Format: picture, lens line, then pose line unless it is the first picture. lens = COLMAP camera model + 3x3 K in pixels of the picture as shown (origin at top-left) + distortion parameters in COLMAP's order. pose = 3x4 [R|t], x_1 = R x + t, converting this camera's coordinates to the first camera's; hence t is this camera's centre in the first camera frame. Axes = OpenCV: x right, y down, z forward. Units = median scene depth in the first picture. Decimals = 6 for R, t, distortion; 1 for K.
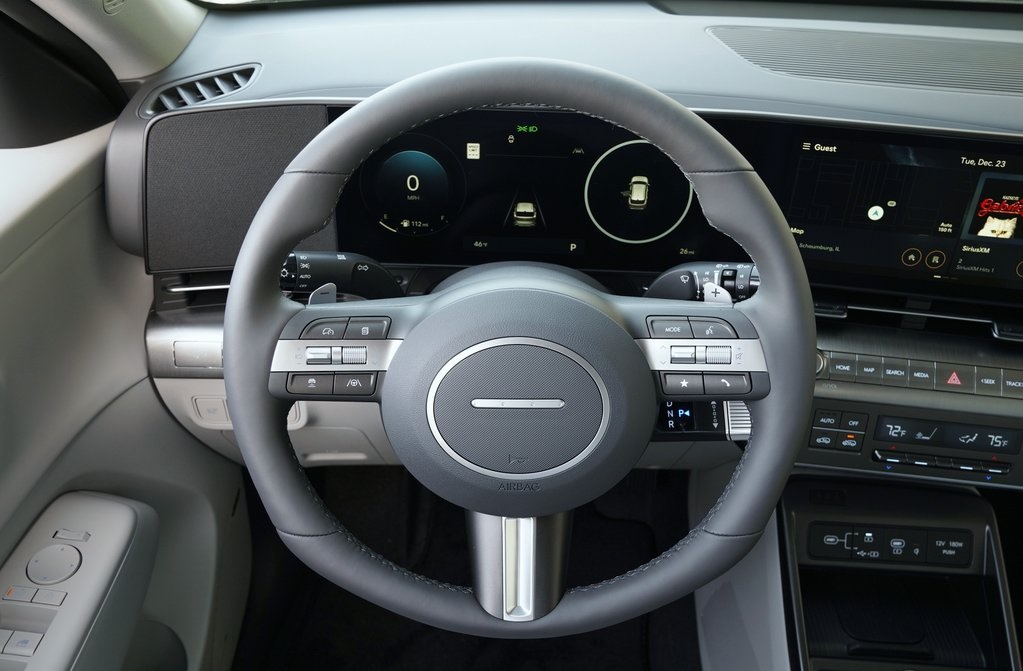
lens RADIAL K [[829.6, 0, 516.0], [0, 829.6, 367.5], [0, 0, 1]] dist [-0.108249, 0.095629]
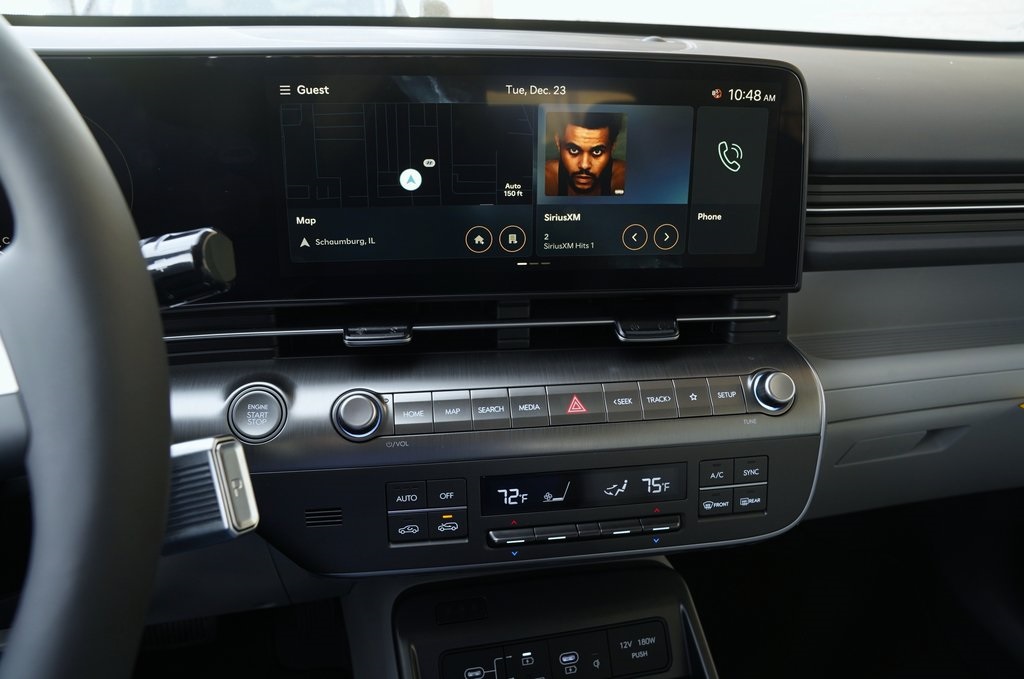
lens RADIAL K [[709.5, 0, 512.0], [0, 709.5, 339.5], [0, 0, 1]] dist [-0.131938, 0.095244]
pose [[0.959843, -0.115936, 0.255459, 0.351257], [0.170277, 0.964452, -0.202086, 0.074398], [-0.222949, 0.237469, 0.945464, 0.442566]]
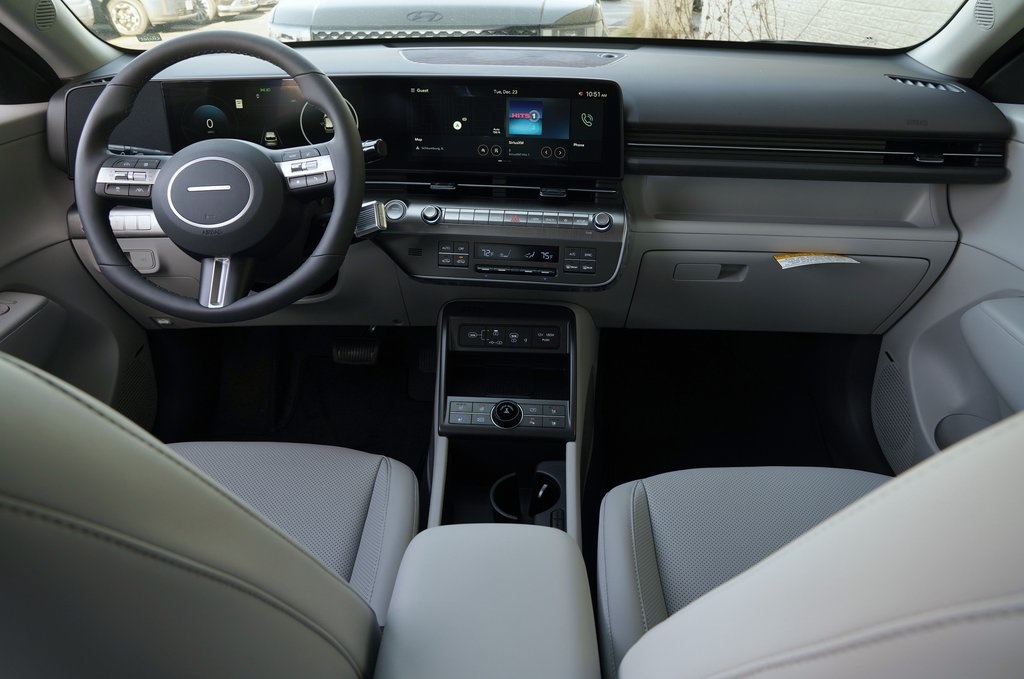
lens RADIAL K [[709.5, 0, 512.0], [0, 709.5, 339.5], [0, 0, 1]] dist [-0.131938, 0.095244]
pose [[0.999672, -0.025169, -0.004780, 0.549490], [0.024210, 0.989123, -0.145083, 0.497598], [0.008379, 0.144920, 0.989408, -0.456124]]
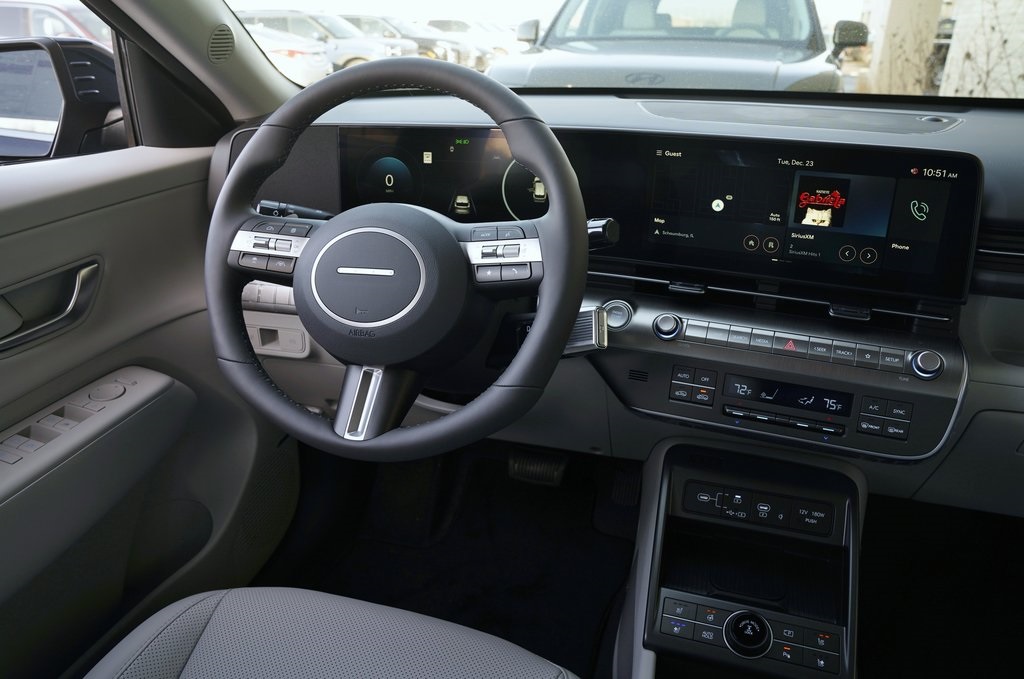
lens RADIAL K [[709.5, 0, 512.0], [0, 709.5, 339.5], [0, 0, 1]] dist [-0.131938, 0.095244]
pose [[0.963972, 0.076258, -0.254840, 0.419849], [-0.134082, 0.966715, -0.217906, 0.288022], [0.229740, 0.244225, 0.942111, -0.048796]]
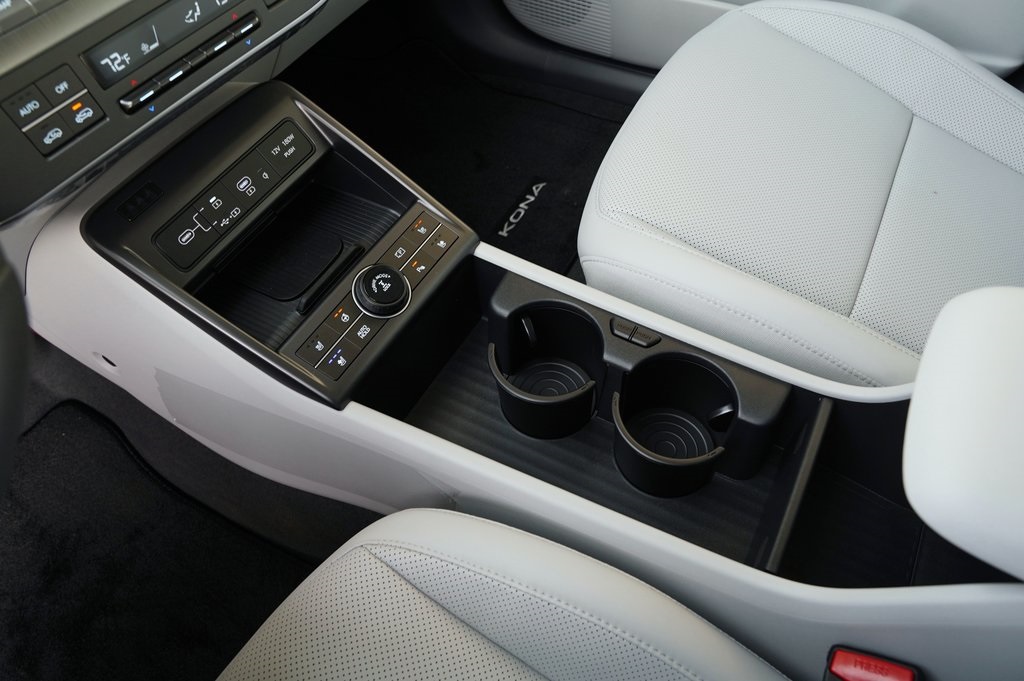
lens RADIAL K [[709.5, 0, 512.0], [0, 709.5, 340.5], [0, 0, 1]] dist [-0.131938, 0.095244]
pose [[0.448495, -0.758173, 0.473314, 0.157497], [0.592003, 0.648732, 0.478204, 0.166945], [-0.669615, 0.065732, 0.739794, 0.349496]]
